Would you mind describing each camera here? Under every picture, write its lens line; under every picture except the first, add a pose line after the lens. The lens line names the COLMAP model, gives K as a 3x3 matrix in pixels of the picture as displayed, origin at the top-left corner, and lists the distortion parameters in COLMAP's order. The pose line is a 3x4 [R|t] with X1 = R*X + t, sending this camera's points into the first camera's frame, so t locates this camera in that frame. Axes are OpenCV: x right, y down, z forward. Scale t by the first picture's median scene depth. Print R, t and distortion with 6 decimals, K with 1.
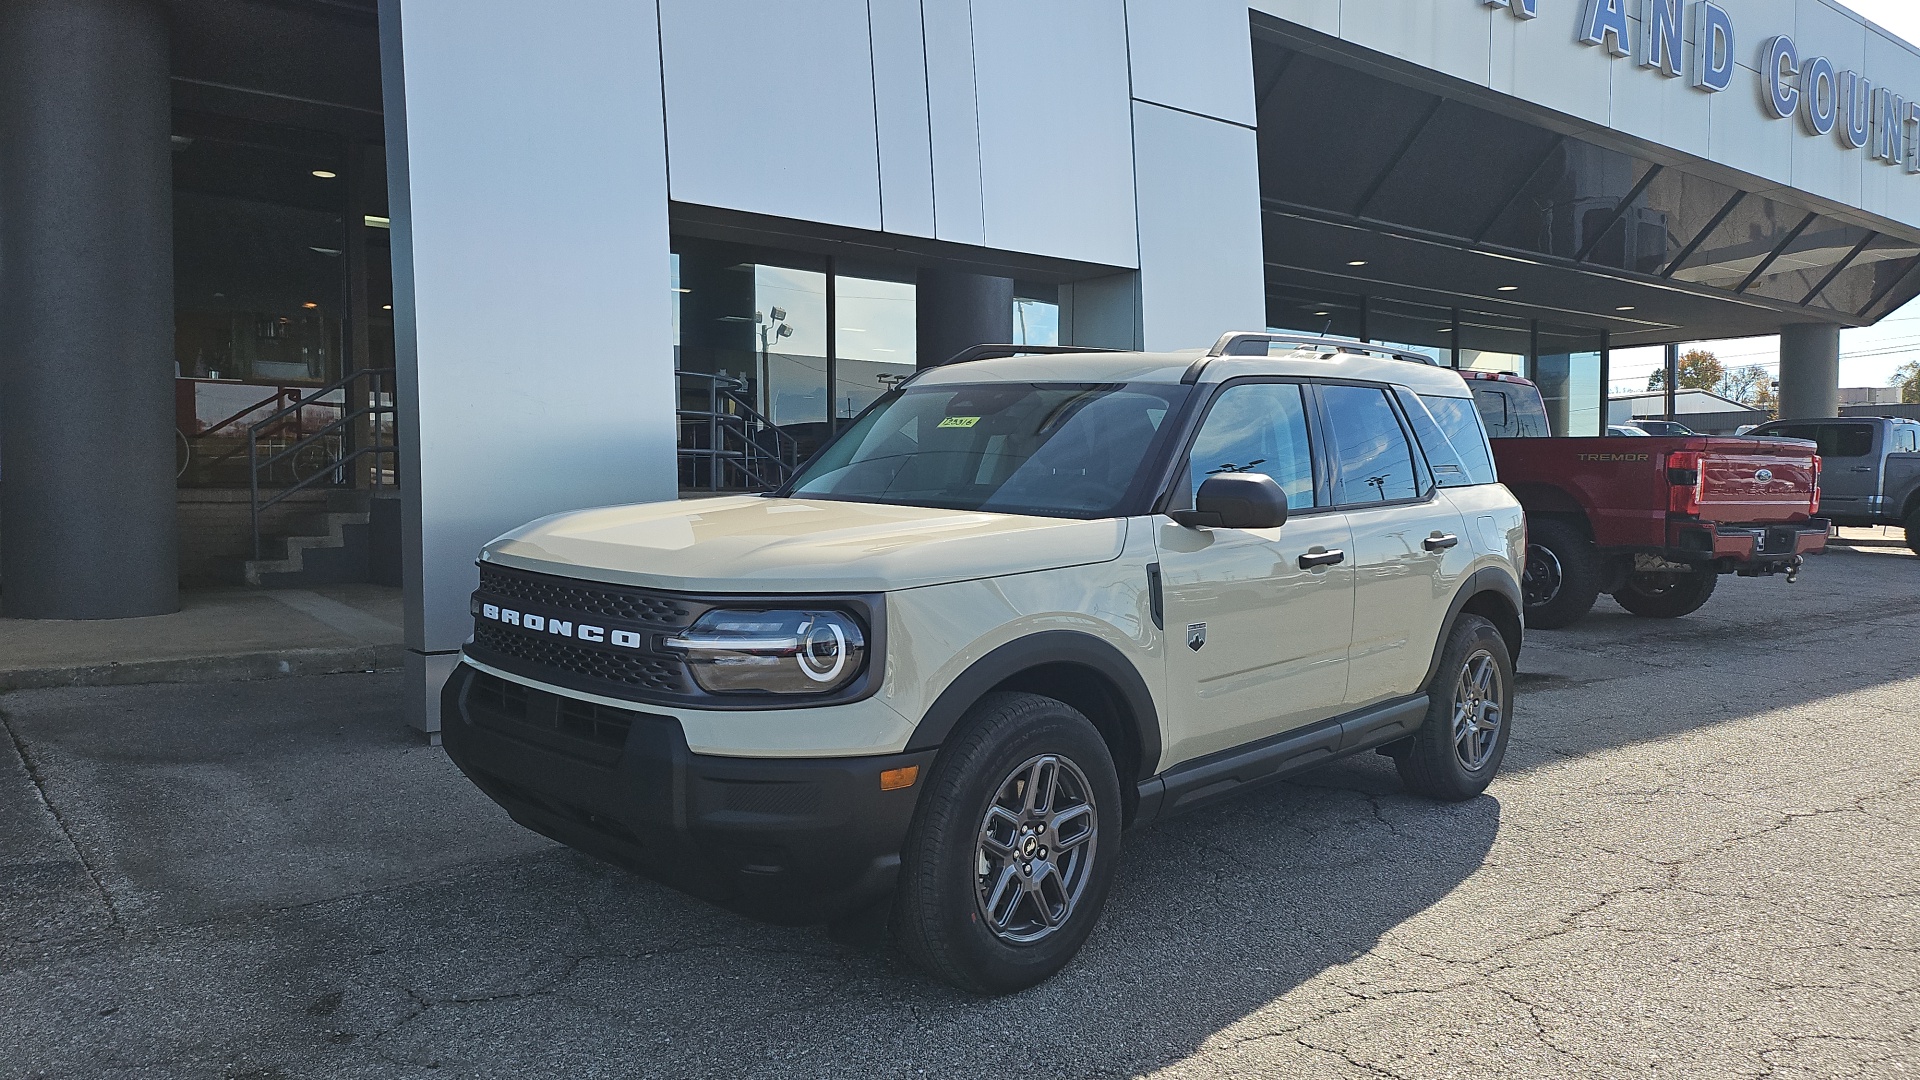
lens RADIAL K [[1350.6, 0, 946.7], [0, 1350.6, 536.8], [0, 0, 1]] dist [0.052794, -0.002363]
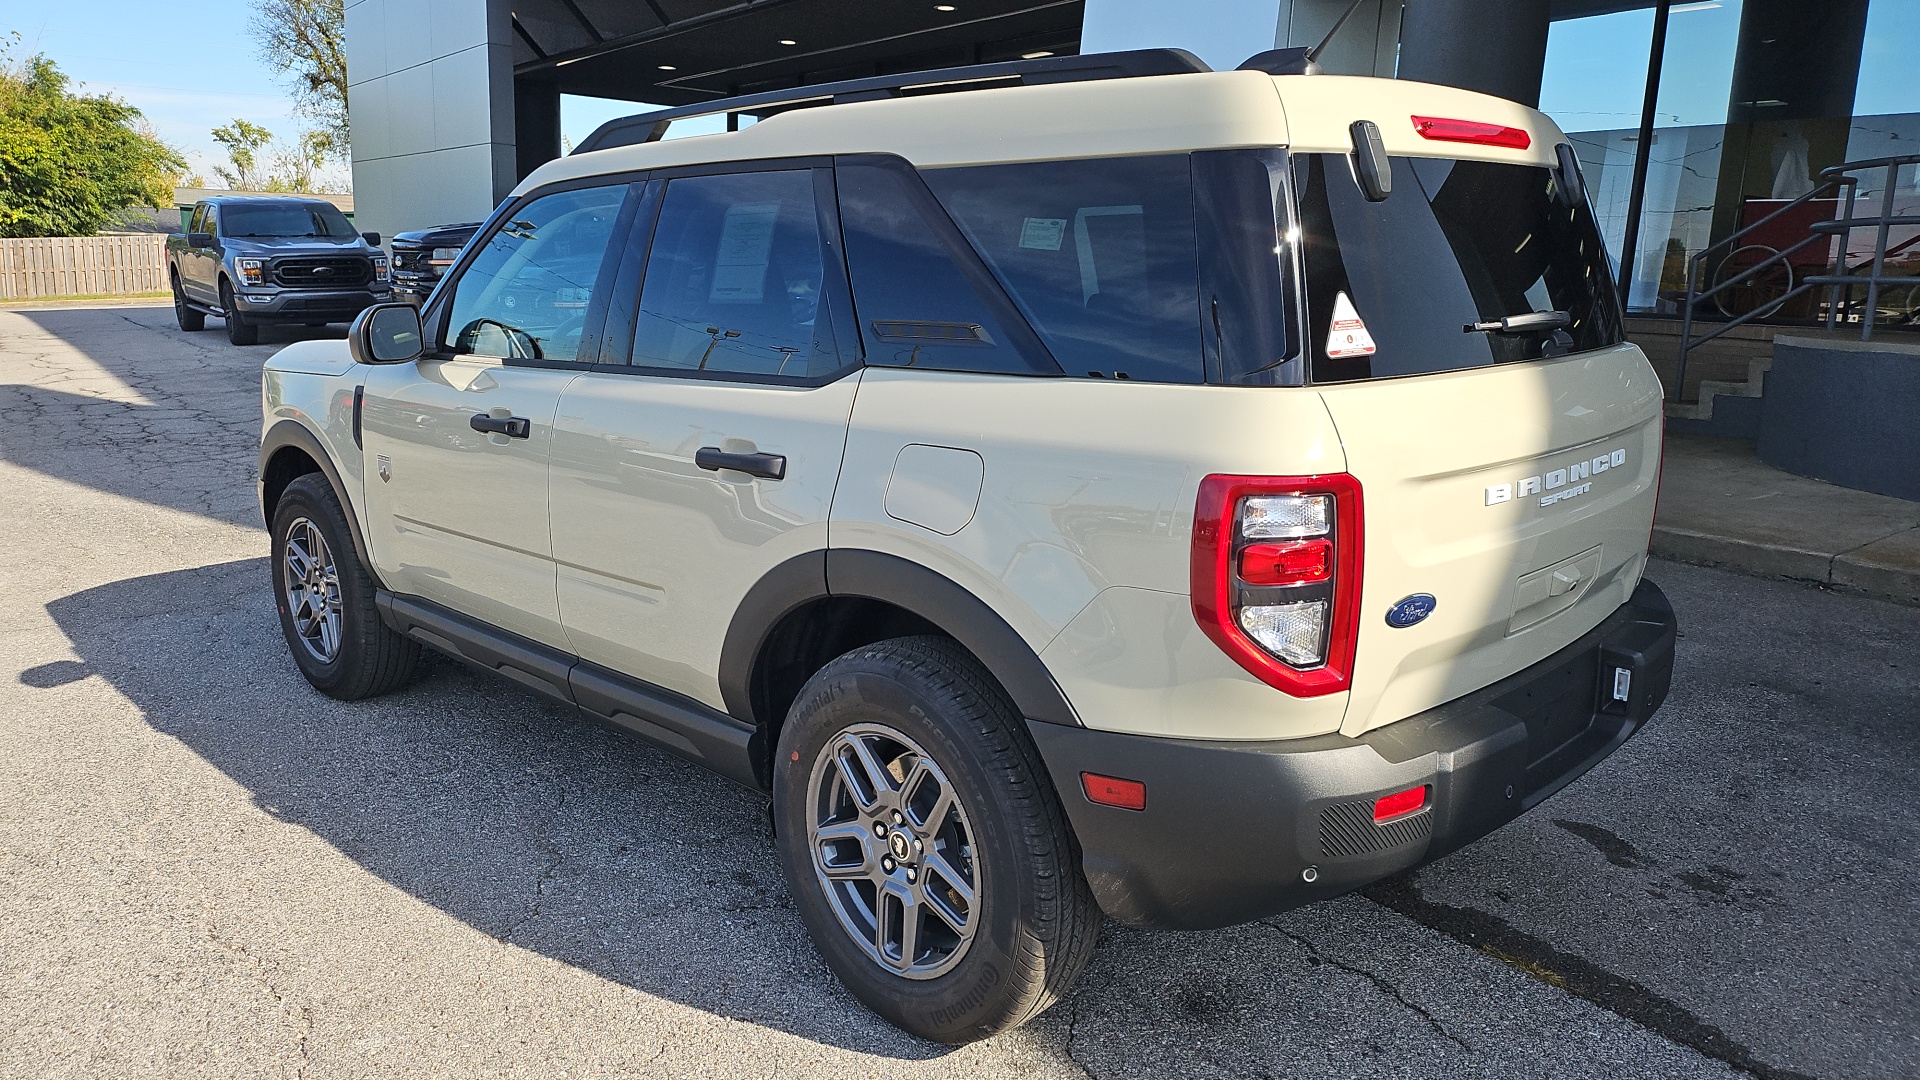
lens RADIAL K [[1350.6, 0, 946.7], [0, 1350.6, 536.8], [0, 0, 1]] dist [0.052794, -0.002363]
pose [[-0.033548, 0.188735, -0.981455, 1.237964], [-0.070949, 0.979080, 0.190704, -0.103229], [0.996916, 0.076031, -0.019455, 1.532090]]
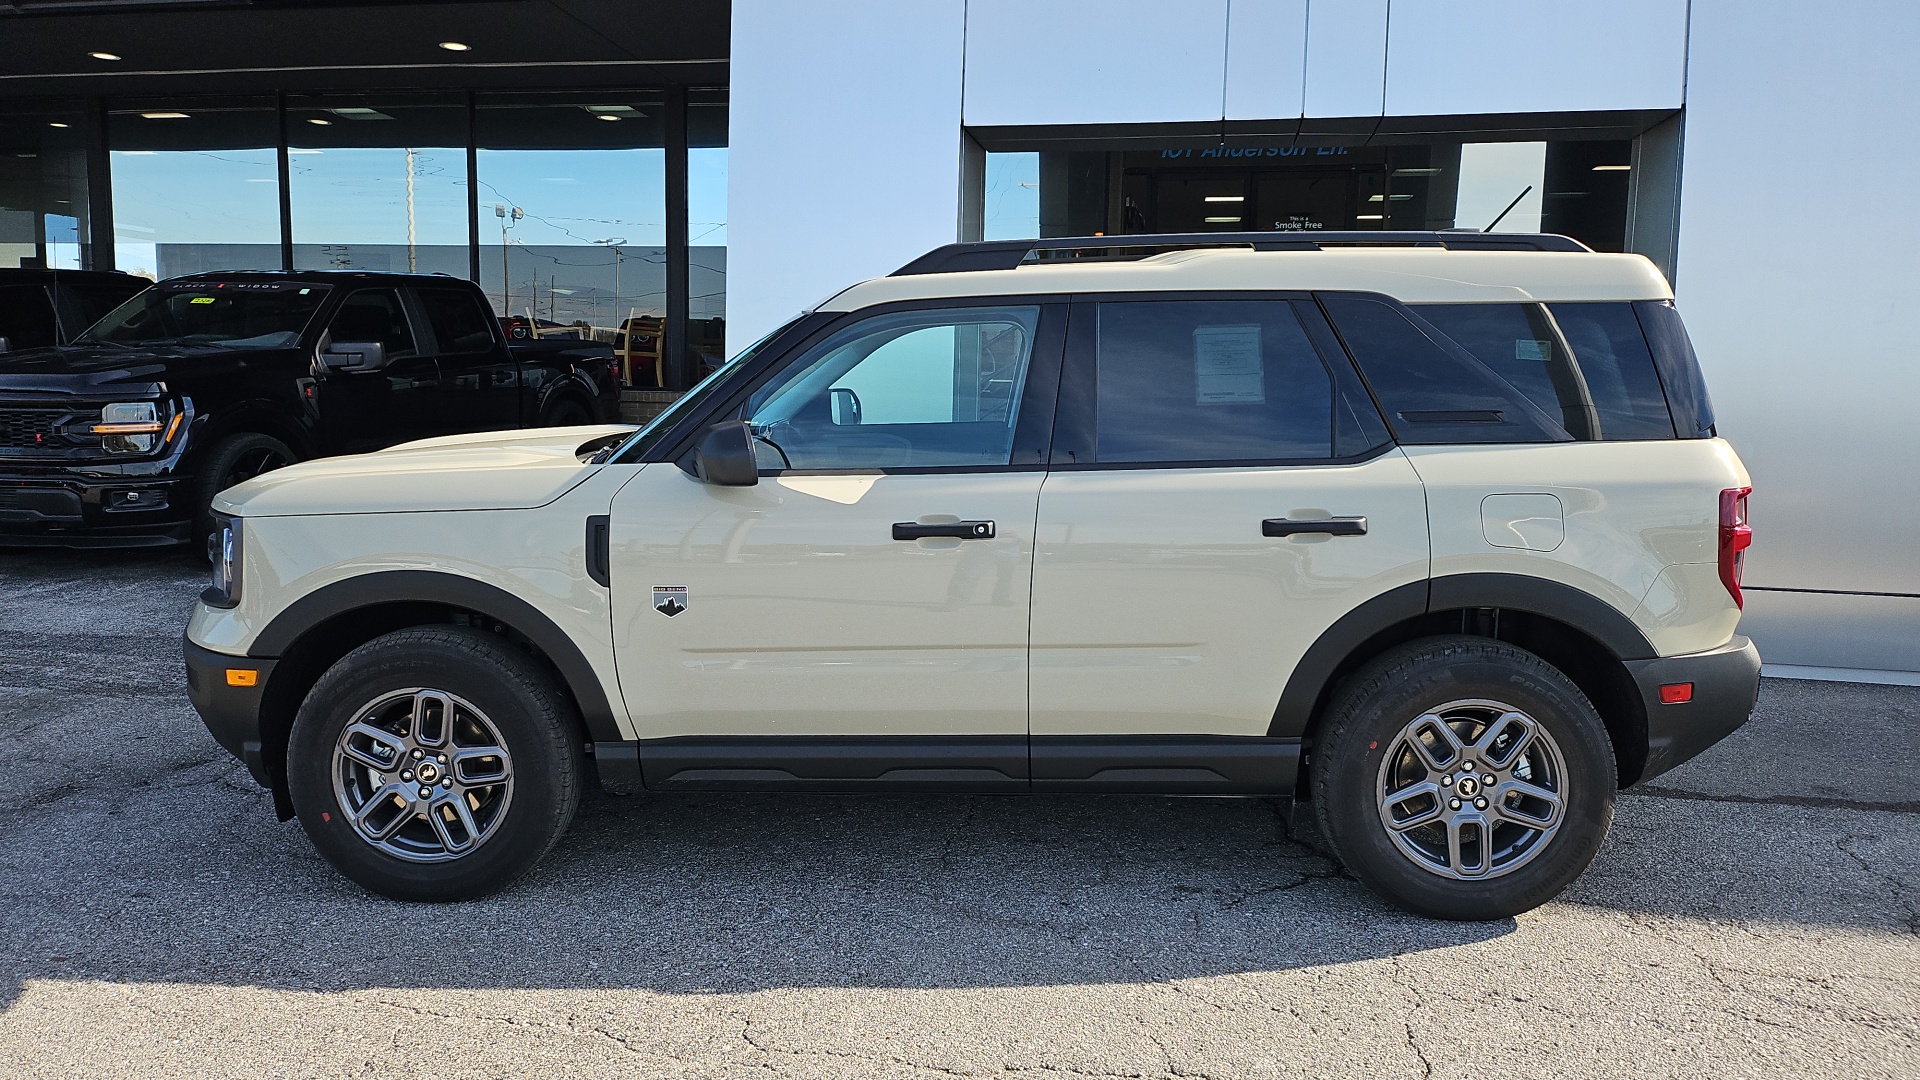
lens RADIAL K [[1350.4, 0, 965.2], [0, 1350.4, 533.8], [0, 0, 1]] dist [0.048363, -0.000129]
pose [[0.658098, 0.091842, -0.747310, 1.054993], [-0.040293, 0.995406, 0.086849, -0.061272], [0.751853, -0.027043, 0.658776, 0.591488]]
